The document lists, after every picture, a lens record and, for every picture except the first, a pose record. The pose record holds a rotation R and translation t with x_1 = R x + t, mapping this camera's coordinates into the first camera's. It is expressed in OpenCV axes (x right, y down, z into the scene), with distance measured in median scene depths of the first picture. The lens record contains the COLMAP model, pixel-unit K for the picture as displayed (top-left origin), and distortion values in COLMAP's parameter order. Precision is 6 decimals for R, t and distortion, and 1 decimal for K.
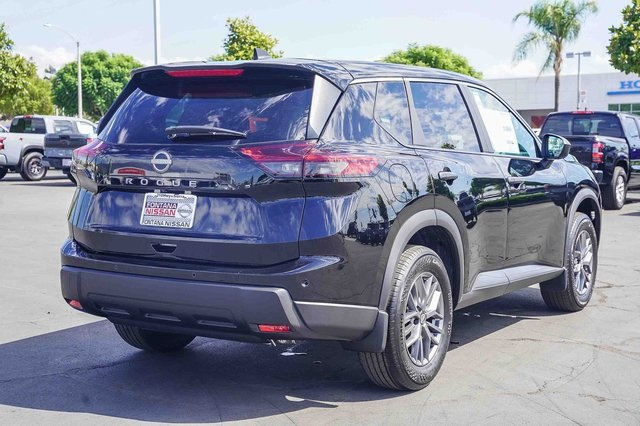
lens RADIAL K [[960.5, 0, 319.2], [0, 960.5, 211.9], [0, 0, 1]] dist [0.279529, 0.000000]
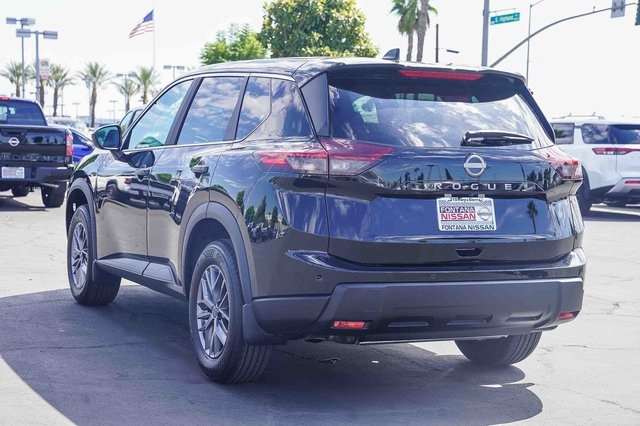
lens RADIAL K [[1105.8, 0, 320.2], [0, 1105.8, 213.5], [0, 0, 1]] dist [0.316933, 0.000000]
pose [[0.534370, -0.048579, 0.843854, -0.224432], [0.039176, 0.998698, 0.032685, -0.008537], [-0.844342, 0.015593, 0.535577, 0.095752]]
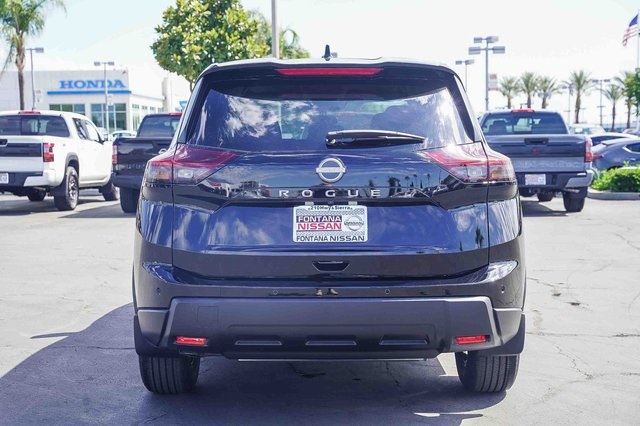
lens RADIAL K [[1061.2, 0, 320.3], [0, 1061.2, 210.6], [0, 0, 1]] dist [0.115712, 0.000000]
pose [[0.853486, -0.049520, 0.518758, -0.126411], [0.054421, 0.998501, 0.005780, -0.003765], [-0.518267, 0.023298, 0.854902, 0.029238]]
